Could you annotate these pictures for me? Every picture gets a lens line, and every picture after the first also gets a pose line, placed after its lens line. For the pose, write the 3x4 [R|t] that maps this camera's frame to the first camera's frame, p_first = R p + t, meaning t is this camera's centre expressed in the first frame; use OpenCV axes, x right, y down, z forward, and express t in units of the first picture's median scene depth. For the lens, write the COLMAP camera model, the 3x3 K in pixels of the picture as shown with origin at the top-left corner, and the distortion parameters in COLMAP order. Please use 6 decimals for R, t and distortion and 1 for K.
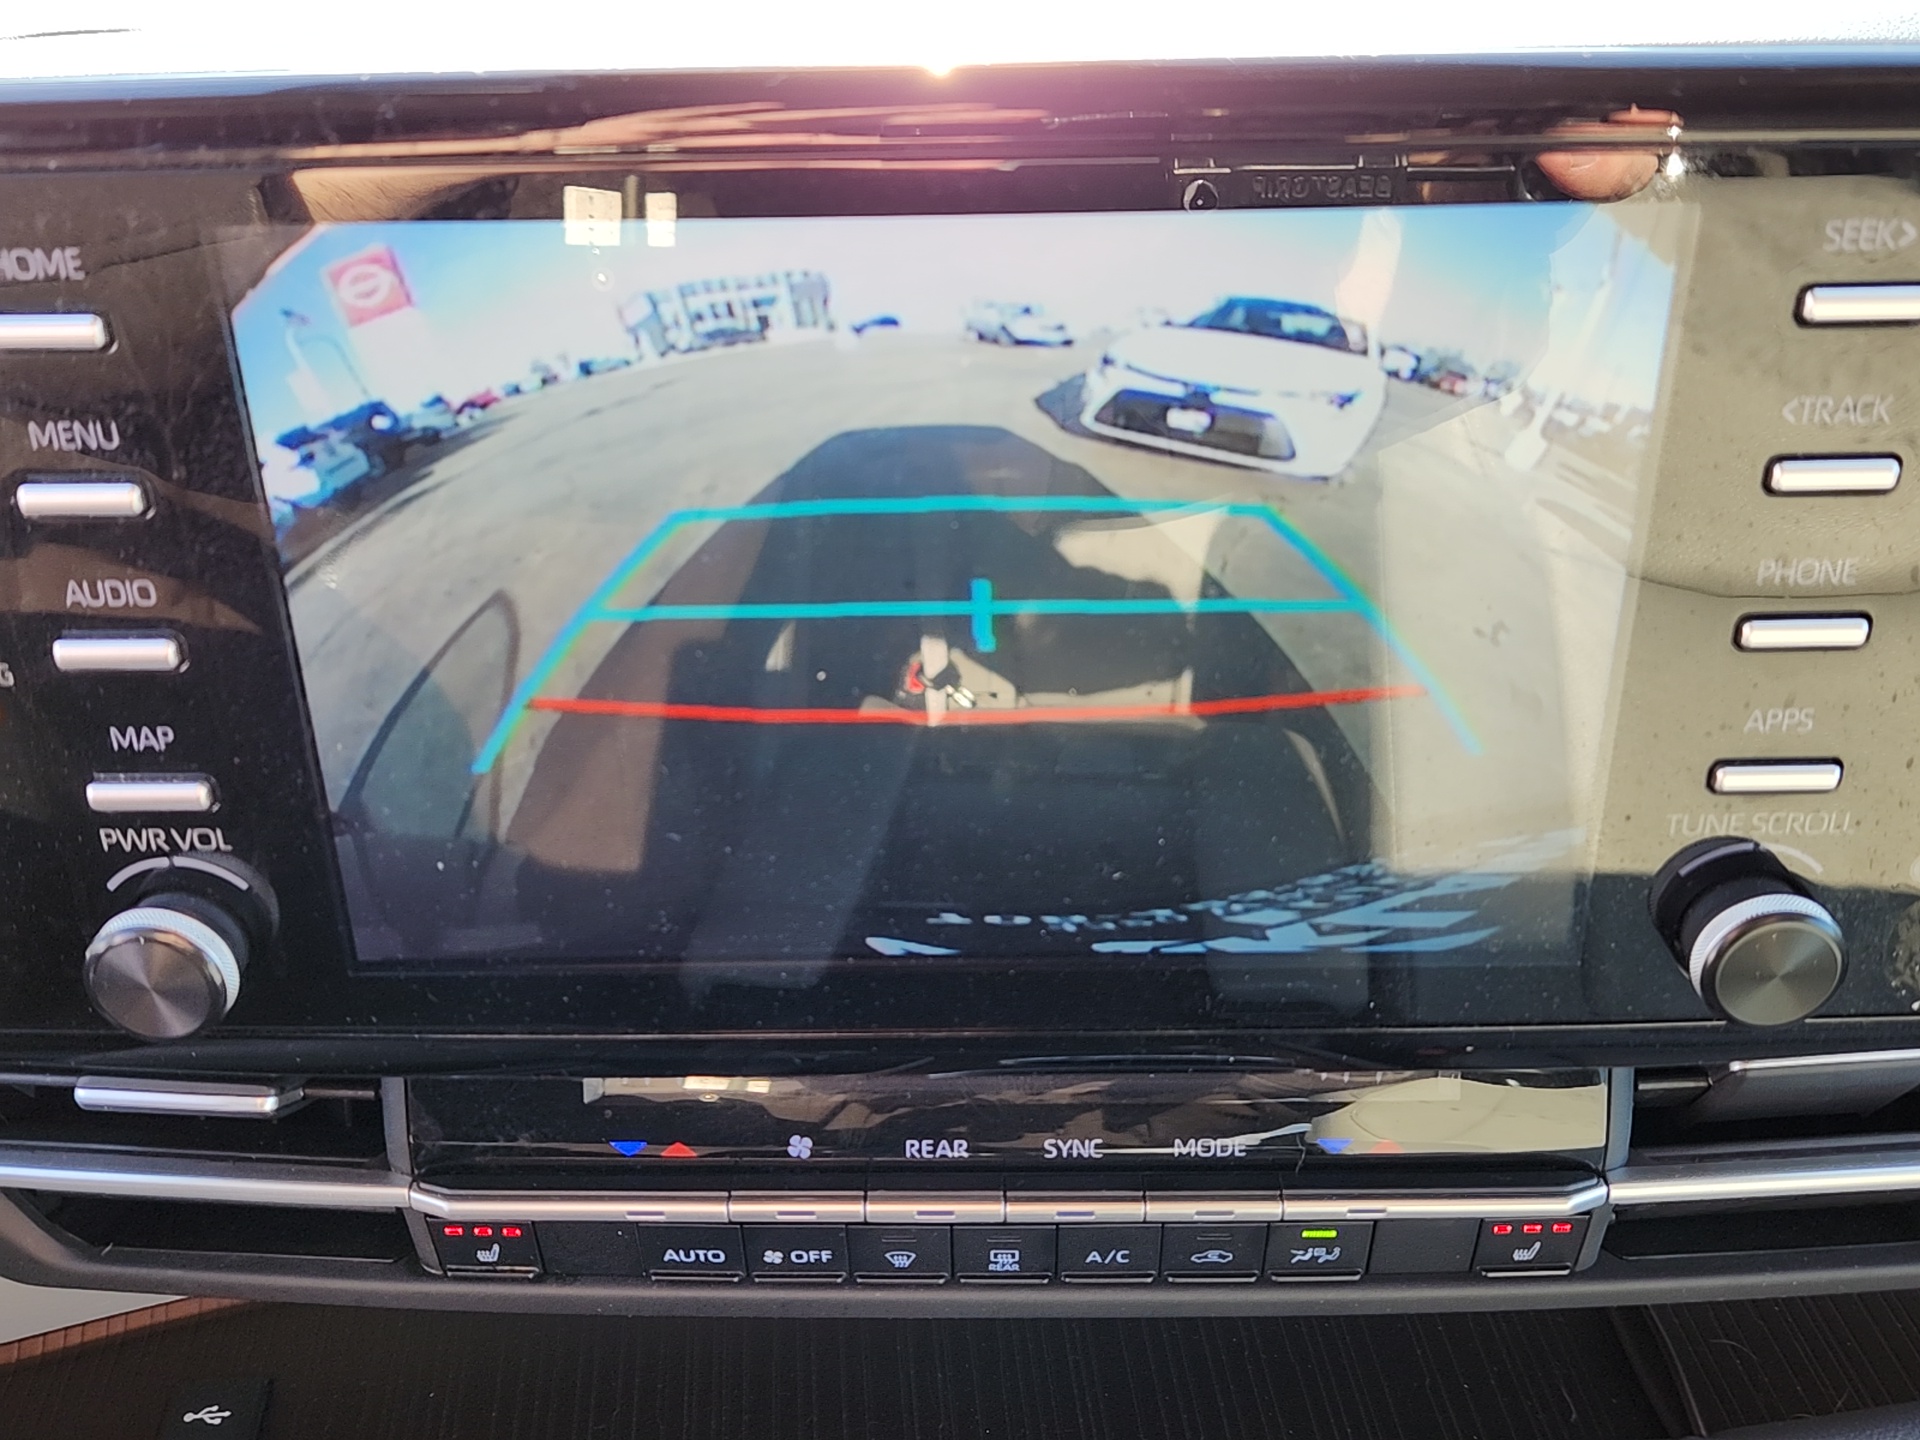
lens RADIAL K [[1683.7, 0, 958.9], [0, 1683.7, 681.6], [0, 0, 1]] dist [0.086618, -0.123887]
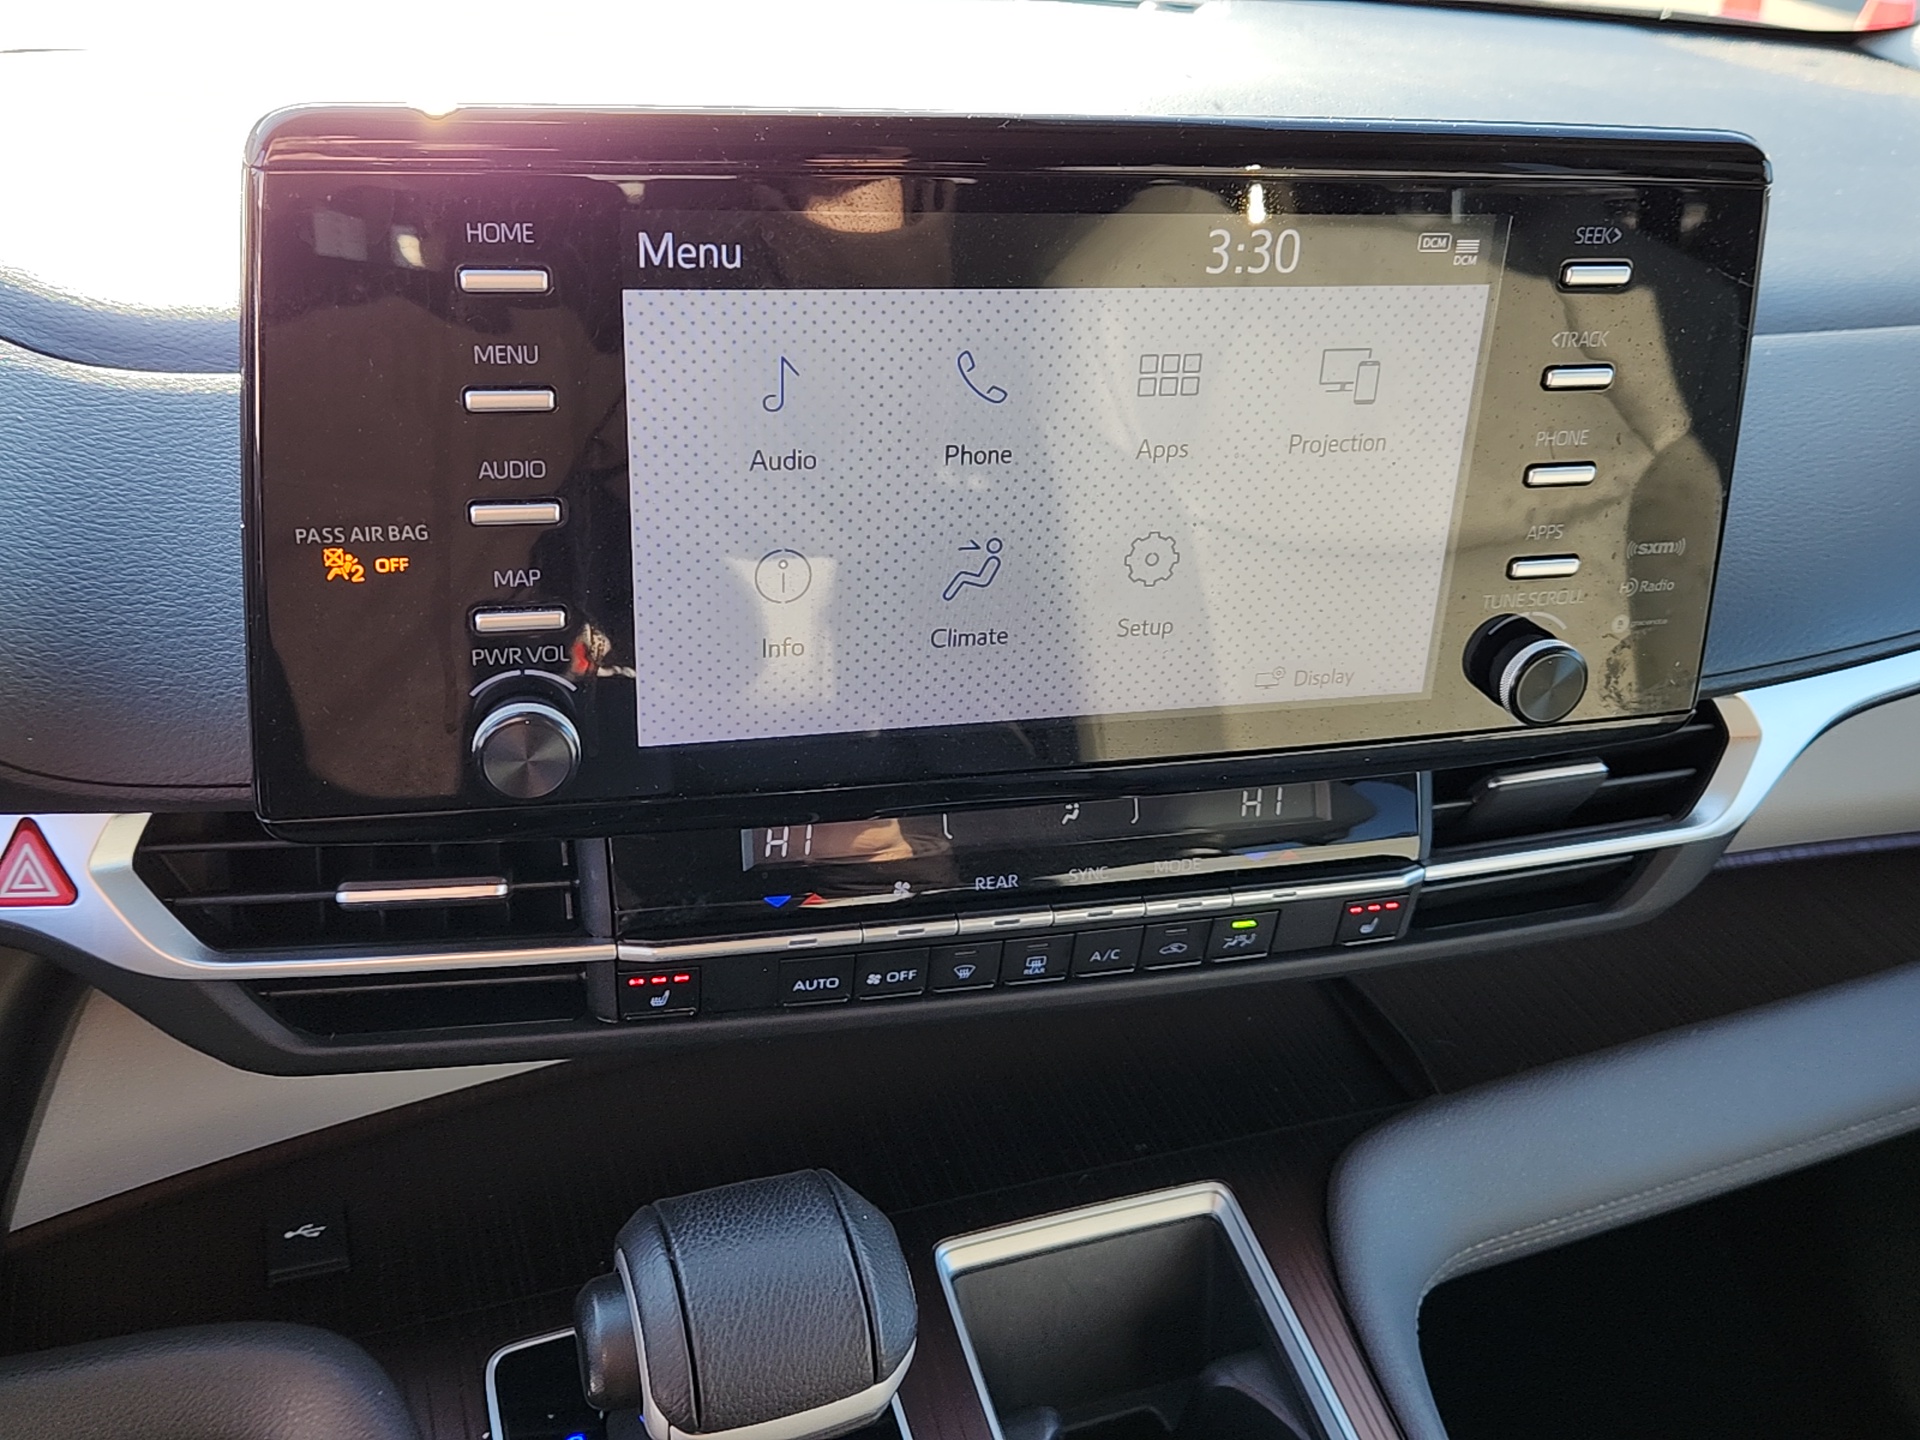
lens RADIAL K [[1683.7, 0, 958.9], [0, 1683.7, 681.6], [0, 0, 1]] dist [0.086618, -0.123887]
pose [[0.962948, -0.049965, 0.265019, -0.405457], [0.054900, 0.998429, -0.011242, 0.123502], [-0.264040, 0.025375, 0.964178, -0.343897]]
